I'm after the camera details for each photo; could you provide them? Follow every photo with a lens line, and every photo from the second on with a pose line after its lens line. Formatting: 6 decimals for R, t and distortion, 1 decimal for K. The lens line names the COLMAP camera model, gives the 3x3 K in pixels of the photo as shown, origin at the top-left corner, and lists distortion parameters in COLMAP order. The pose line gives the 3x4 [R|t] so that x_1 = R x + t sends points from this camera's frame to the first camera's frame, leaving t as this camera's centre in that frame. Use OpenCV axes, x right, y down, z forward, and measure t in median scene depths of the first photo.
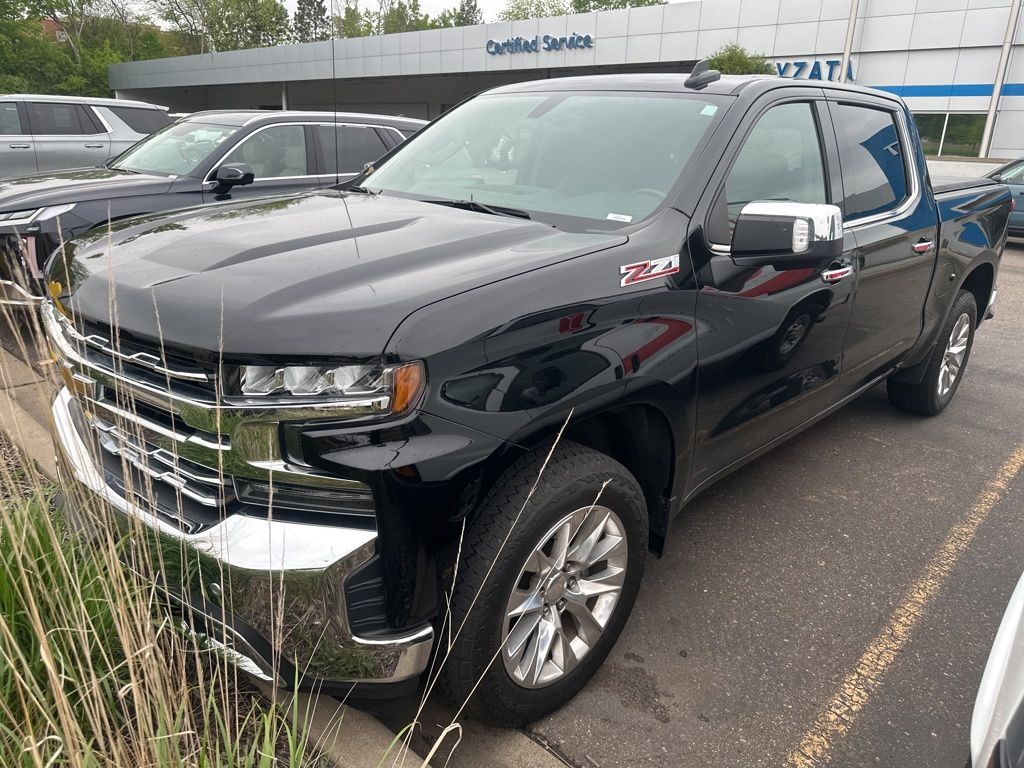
lens RADIAL K [[737.1, 0, 518.3], [0, 737.1, 385.6], [0, 0, 1]] dist [0.003669, -0.007870]
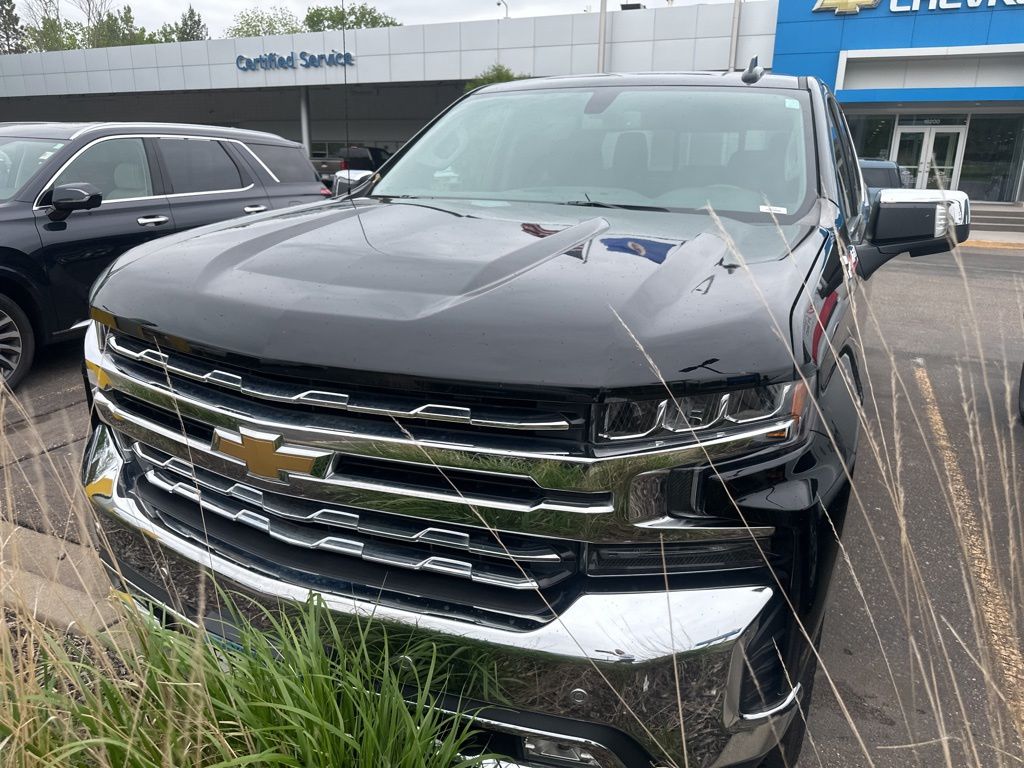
lens RADIAL K [[737.1, 0, 518.3], [0, 737.1, 385.6], [0, 0, 1]] dist [0.003669, -0.007870]
pose [[0.947295, -0.109653, 0.301013, -0.186170], [0.116857, 0.993131, -0.005973, -0.013979], [-0.298290, 0.040834, 0.953601, 0.075810]]
